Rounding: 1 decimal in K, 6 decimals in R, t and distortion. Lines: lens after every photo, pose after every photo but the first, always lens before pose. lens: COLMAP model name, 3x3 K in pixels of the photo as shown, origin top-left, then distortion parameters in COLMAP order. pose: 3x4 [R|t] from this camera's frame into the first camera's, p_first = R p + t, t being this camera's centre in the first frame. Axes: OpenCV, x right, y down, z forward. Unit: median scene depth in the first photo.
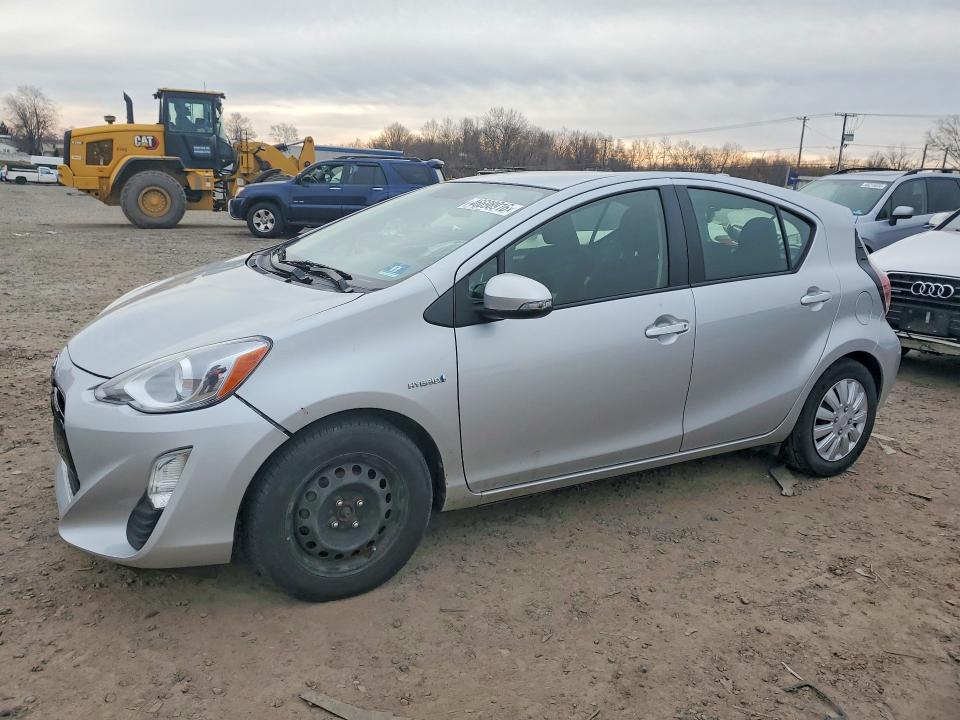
lens RADIAL K [[722.2, 0, 470.2], [0, 722.2, 360.4], [0, 0, 1]] dist [0.015642, 0.004321]
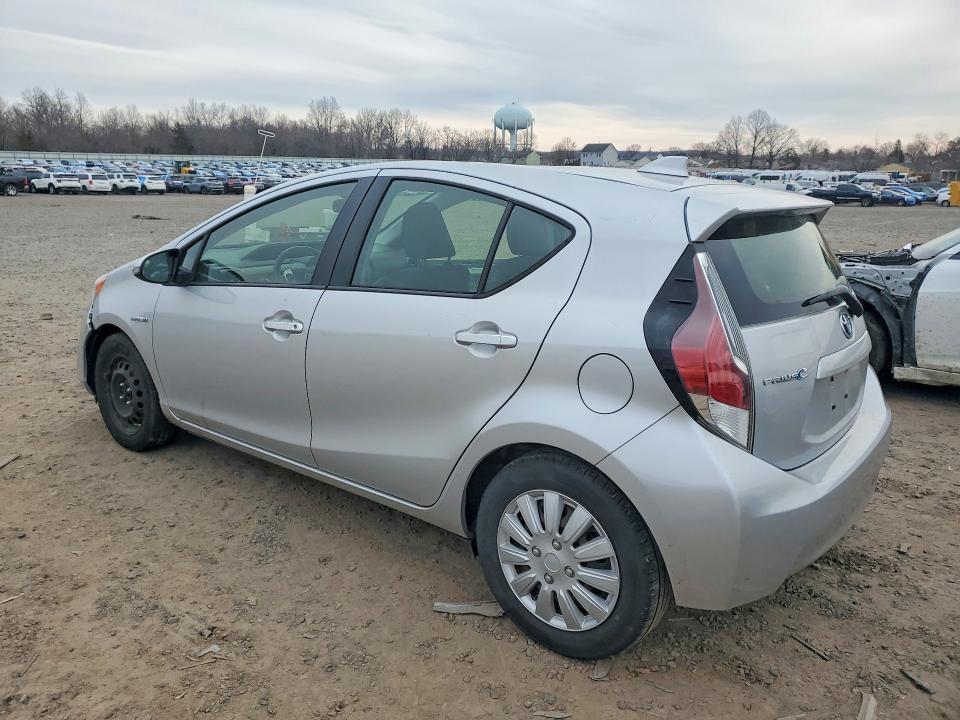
lens RADIAL K [[722.2, 0, 470.2], [0, 722.2, 360.4], [0, 0, 1]] dist [0.015642, 0.004321]
pose [[0.370950, 0.187227, -0.909584, 1.287840], [-0.212564, 0.970580, 0.113093, -0.165621], [0.903998, 0.151393, 0.399835, 0.874214]]
